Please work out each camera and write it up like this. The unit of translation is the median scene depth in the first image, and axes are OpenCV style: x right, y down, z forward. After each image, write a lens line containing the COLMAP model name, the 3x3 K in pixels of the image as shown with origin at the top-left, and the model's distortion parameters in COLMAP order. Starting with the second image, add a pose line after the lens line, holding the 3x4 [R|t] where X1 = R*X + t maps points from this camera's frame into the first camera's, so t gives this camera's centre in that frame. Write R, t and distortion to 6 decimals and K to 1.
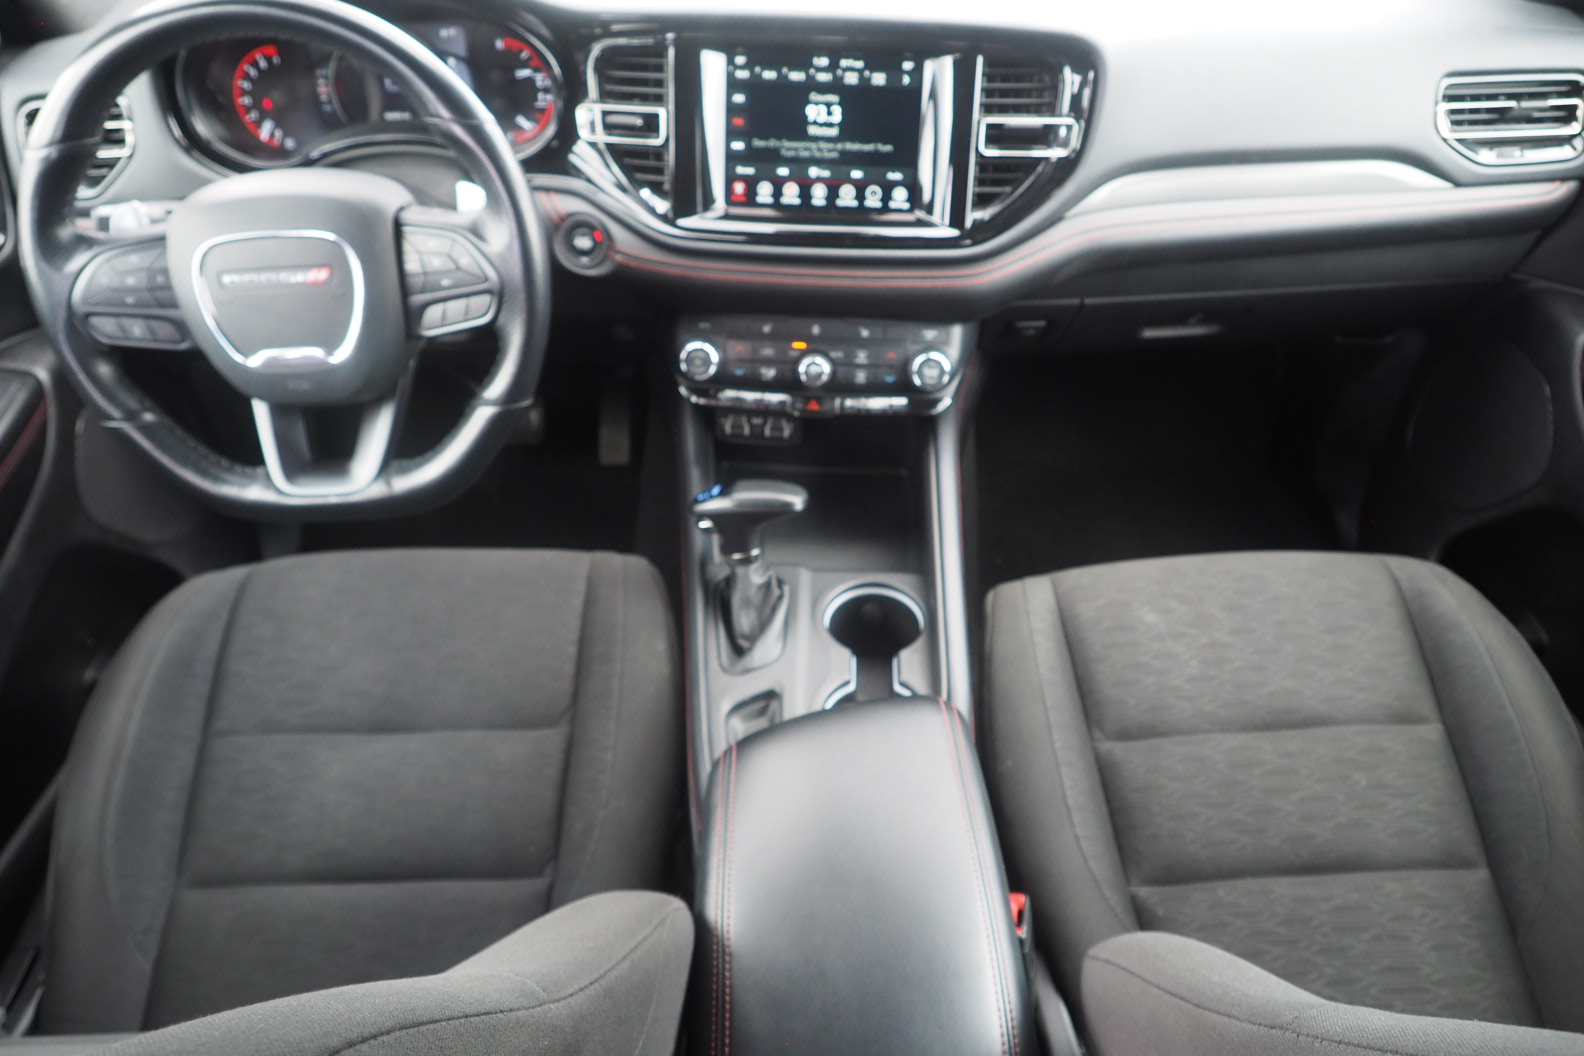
lens RADIAL K [[1140.6, 0, 790.0], [0, 1140.6, 529.8], [0, 0, 1]] dist [-0.021032, -0.016482]
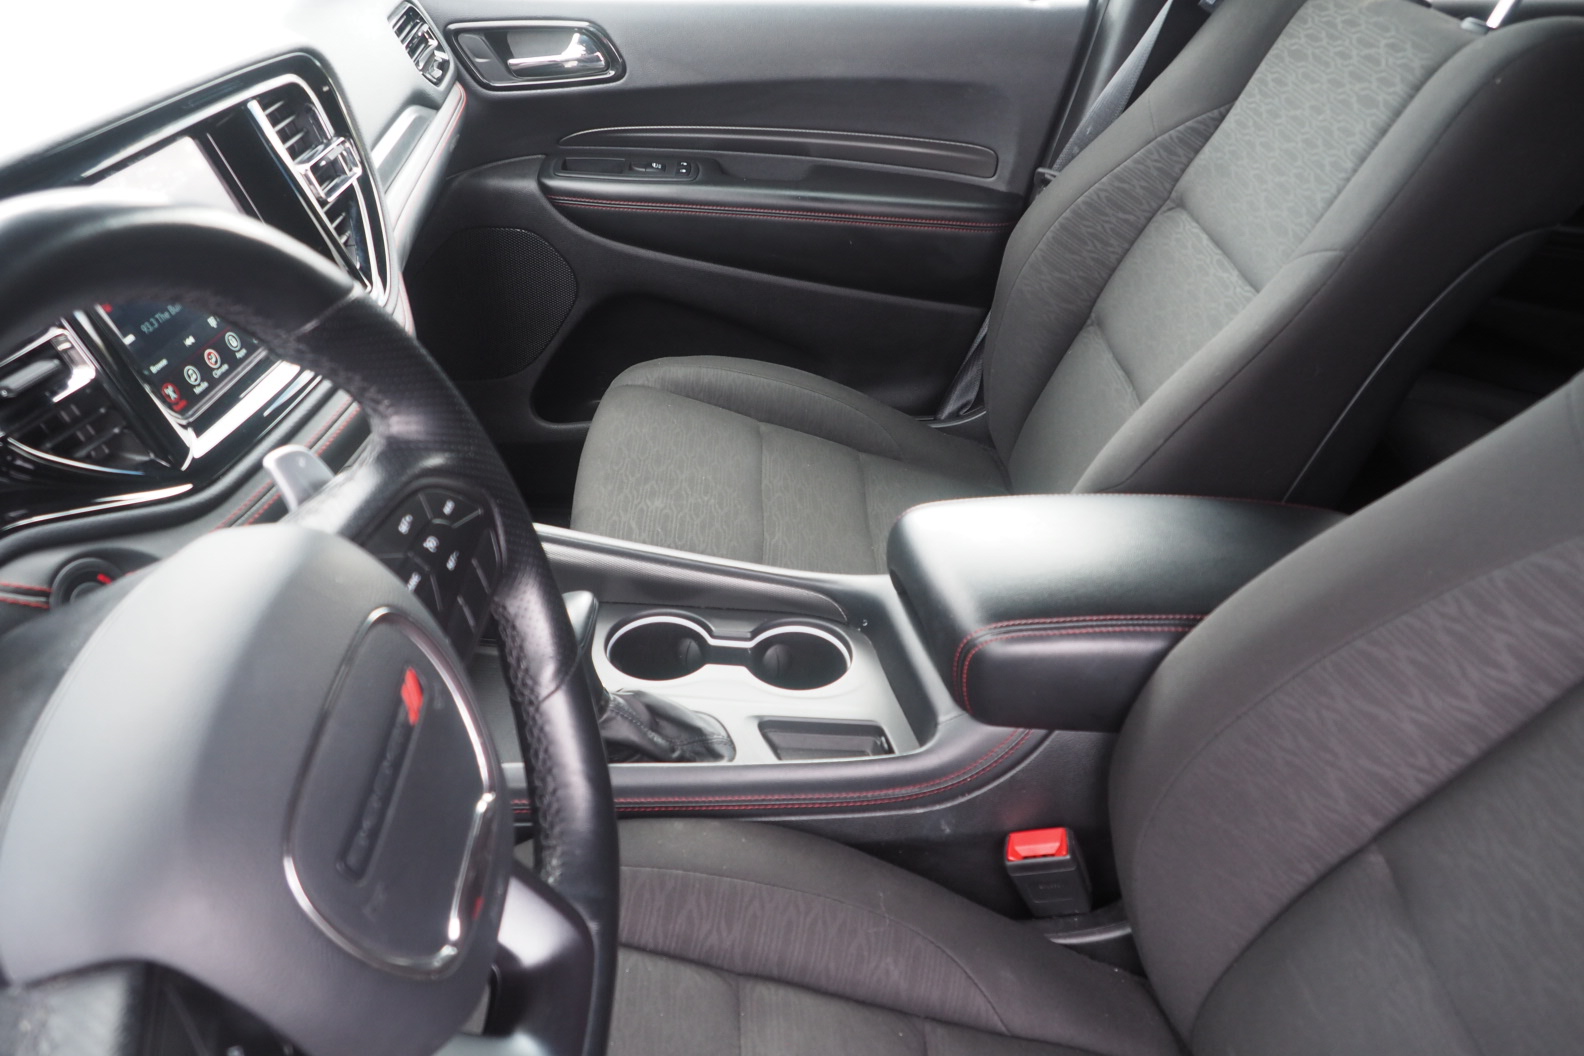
lens RADIAL K [[1140.6, 0, 799.9], [0, 1140.6, 529.1], [0, 0, 1]] dist [-0.021032, -0.016482]
pose [[0.018648, -0.564958, 0.824909, -0.619457], [0.638895, 0.641365, 0.424810, -0.295879], [-0.769068, 0.519109, 0.372909, 0.522430]]
